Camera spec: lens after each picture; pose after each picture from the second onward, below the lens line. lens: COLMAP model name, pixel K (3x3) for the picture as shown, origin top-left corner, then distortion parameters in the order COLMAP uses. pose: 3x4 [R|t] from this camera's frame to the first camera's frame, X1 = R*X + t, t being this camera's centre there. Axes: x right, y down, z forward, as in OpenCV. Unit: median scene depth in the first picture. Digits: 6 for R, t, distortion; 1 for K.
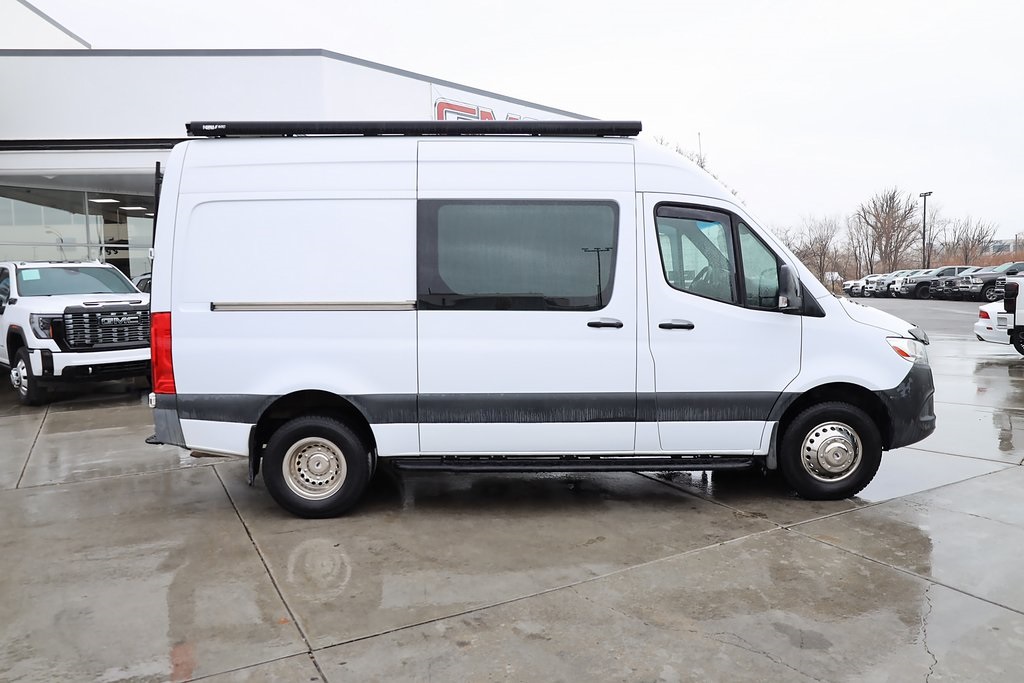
lens RADIAL K [[775.3, 0, 515.8], [0, 775.3, 341.2], [0, 0, 1]] dist [-0.014538, -0.001111]
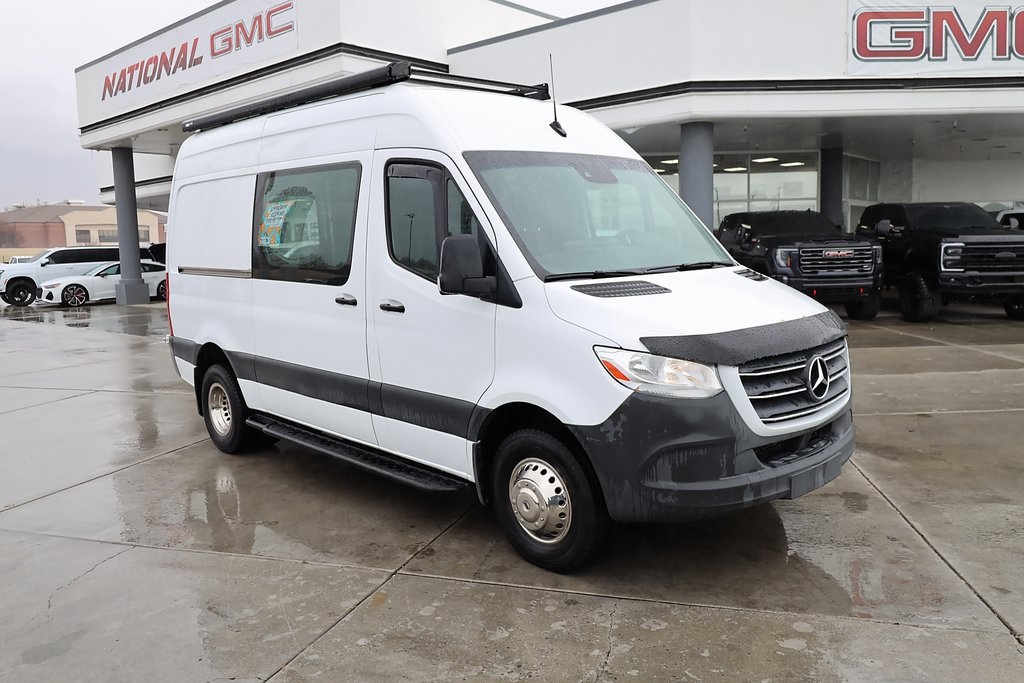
lens RADIAL K [[819.1, 0, 505.4], [0, 819.1, 346.3], [0, 0, 1]] dist [0.006508, 0.004610]
pose [[0.652155, 0.095291, -0.752073, 0.941475], [-0.041050, 0.995052, 0.090481, -0.062098], [0.756974, -0.028136, 0.652840, 0.502787]]
